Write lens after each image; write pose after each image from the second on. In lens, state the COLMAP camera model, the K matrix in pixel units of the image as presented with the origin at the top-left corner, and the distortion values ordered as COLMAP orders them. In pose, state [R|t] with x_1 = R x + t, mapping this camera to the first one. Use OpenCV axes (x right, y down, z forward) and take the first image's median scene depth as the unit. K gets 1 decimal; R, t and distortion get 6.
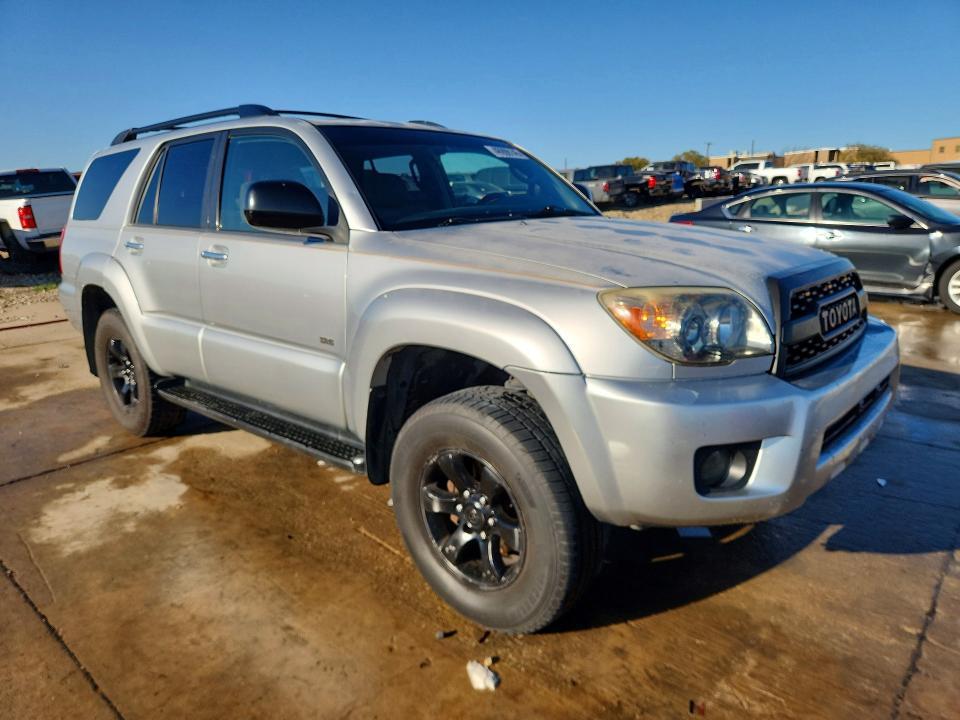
lens RADIAL K [[656.3, 0, 484.9], [0, 656.3, 358.4], [0, 0, 1]] dist [-0.001058, -0.001003]
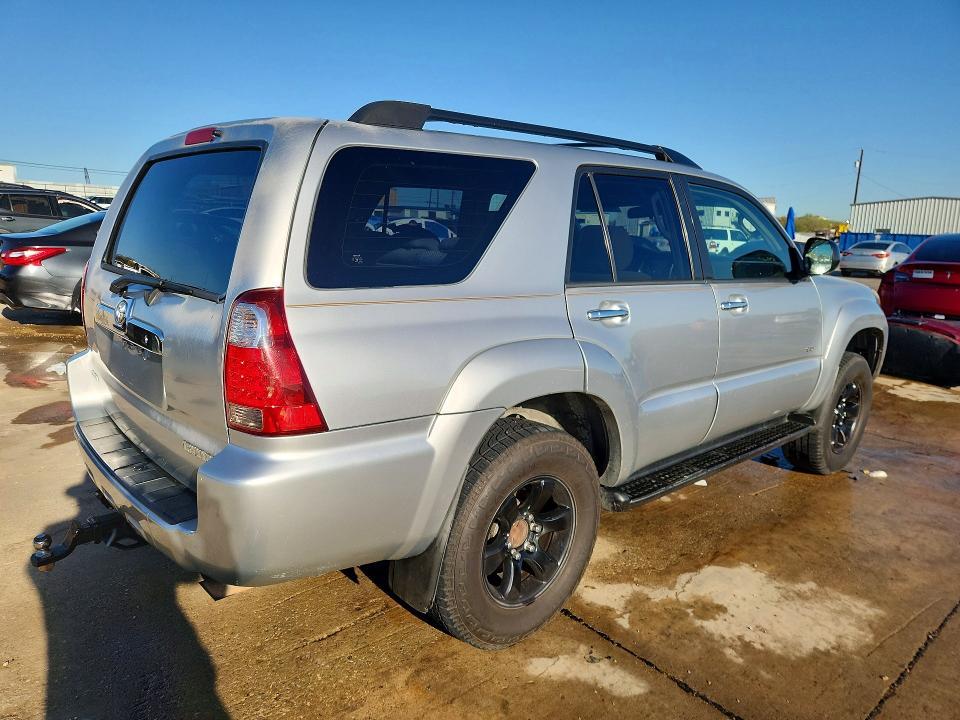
lens RADIAL K [[656.3, 0, 484.9], [0, 656.3, 358.4], [0, 0, 1]] dist [-0.001058, -0.001003]
pose [[0.130001, -0.180852, 0.974881, -1.445235], [0.196154, 0.968483, 0.153508, -0.303977], [-0.971917, 0.171271, 0.161378, 1.210937]]
